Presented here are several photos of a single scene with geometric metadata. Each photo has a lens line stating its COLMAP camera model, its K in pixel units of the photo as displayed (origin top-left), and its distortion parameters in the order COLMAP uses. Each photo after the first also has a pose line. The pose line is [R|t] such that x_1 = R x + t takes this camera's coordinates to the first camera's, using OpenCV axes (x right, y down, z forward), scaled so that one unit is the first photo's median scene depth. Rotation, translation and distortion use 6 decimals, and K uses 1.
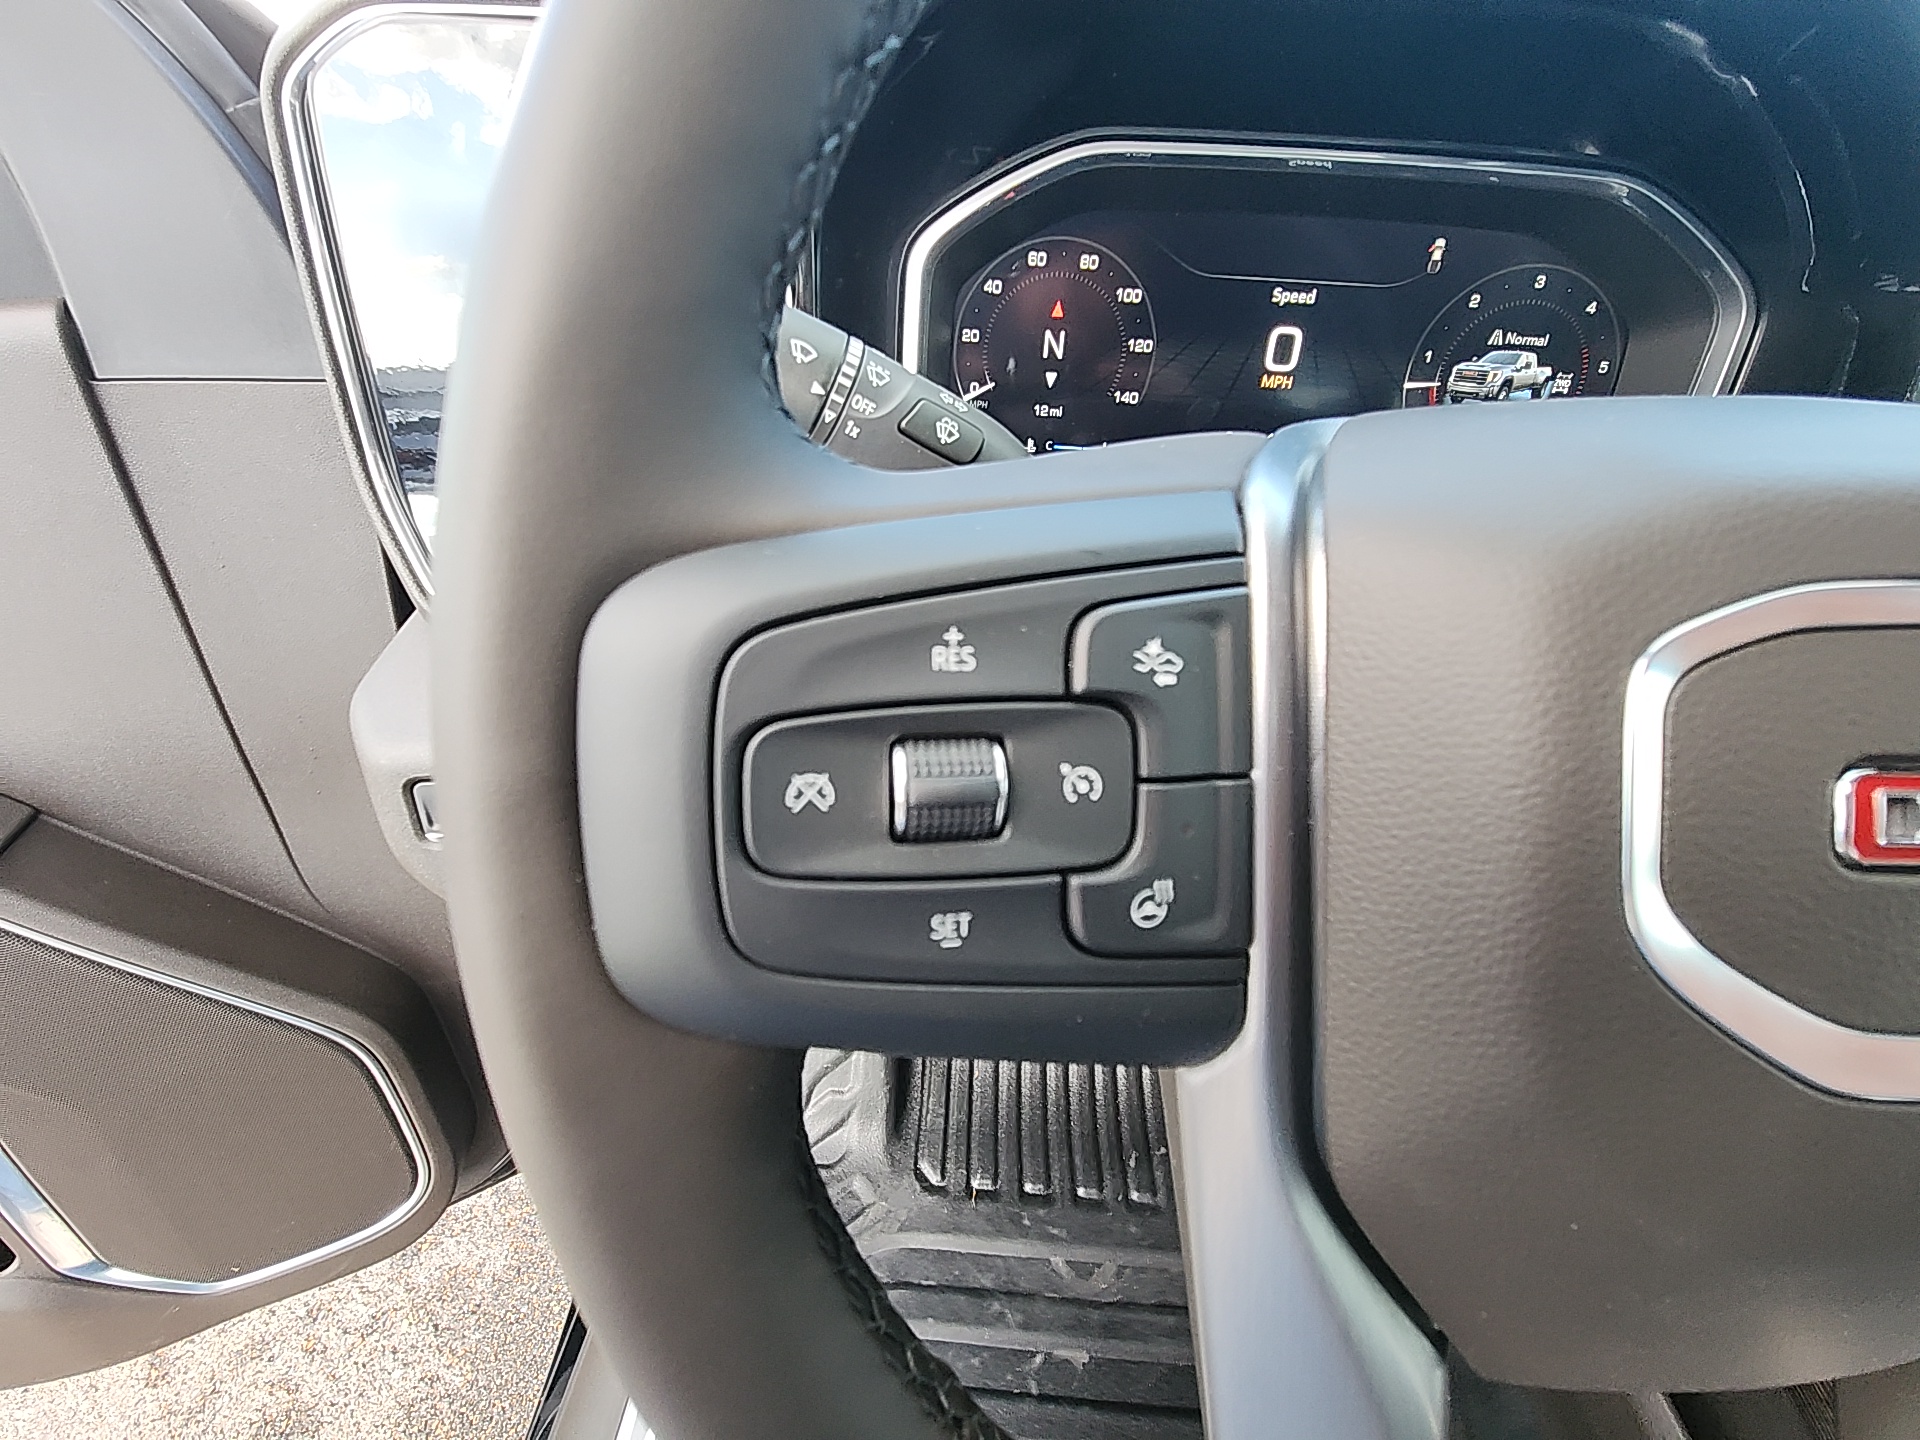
lens RADIAL K [[773.6, 0, 957.4], [0, 773.6, 704.6], [0, 0, 1]] dist [0.016121, -0.012988]
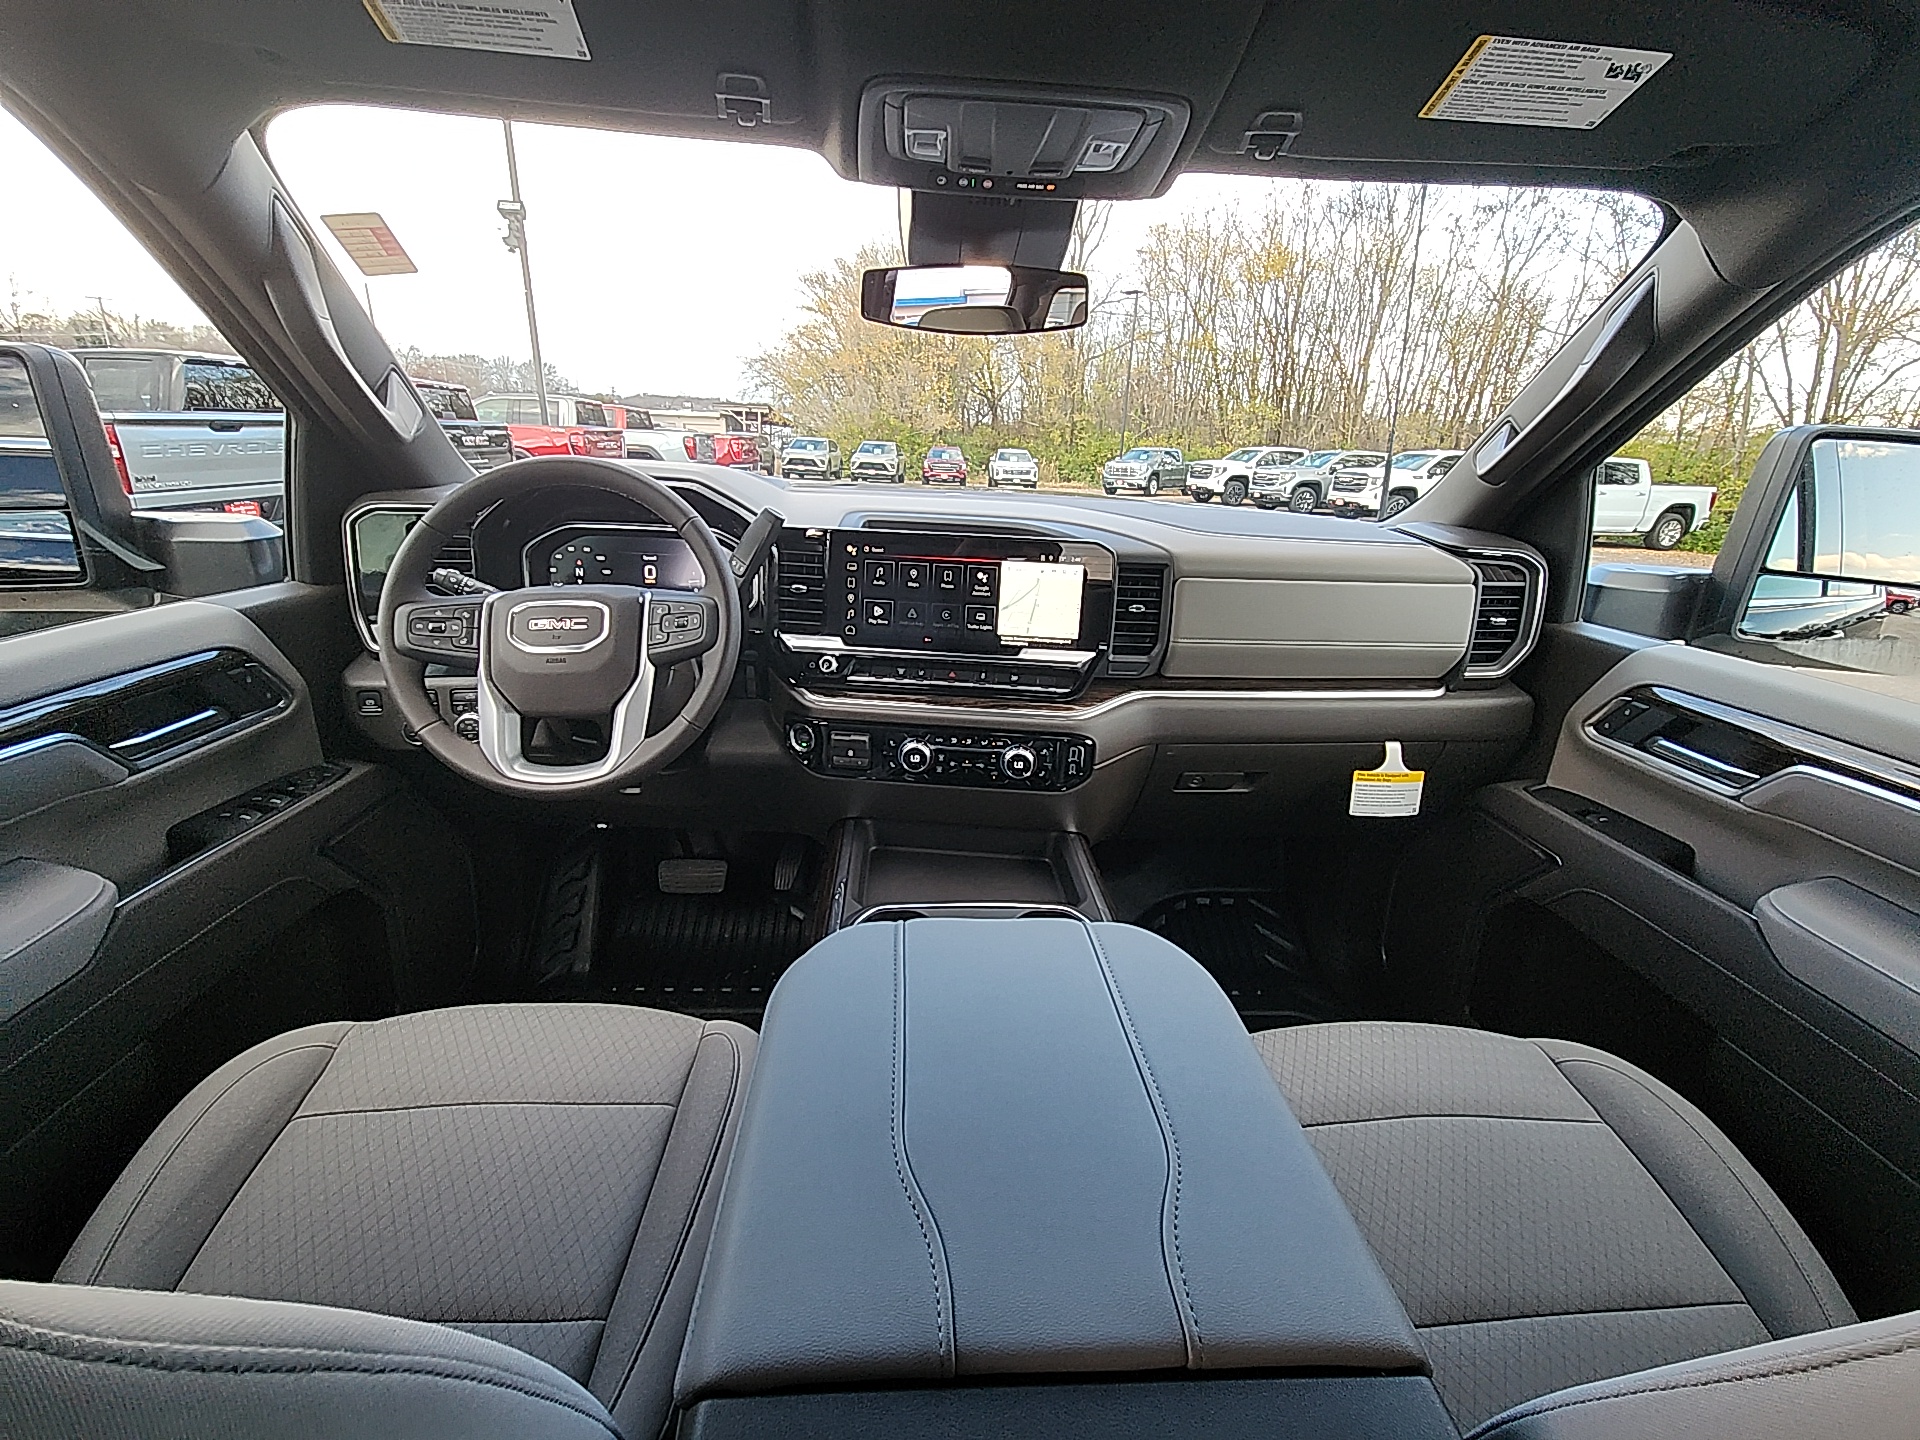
lens RADIAL K [[767.0, 0, 948.7], [0, 767.0, 702.4], [0, 0, 1]] dist [0.012312, -0.005762]
pose [[0.995367, -0.034217, 0.089857, 1.381376], [0.053770, 0.972833, -0.225175, 0.897623], [-0.079711, 0.228964, 0.970166, -2.174515]]
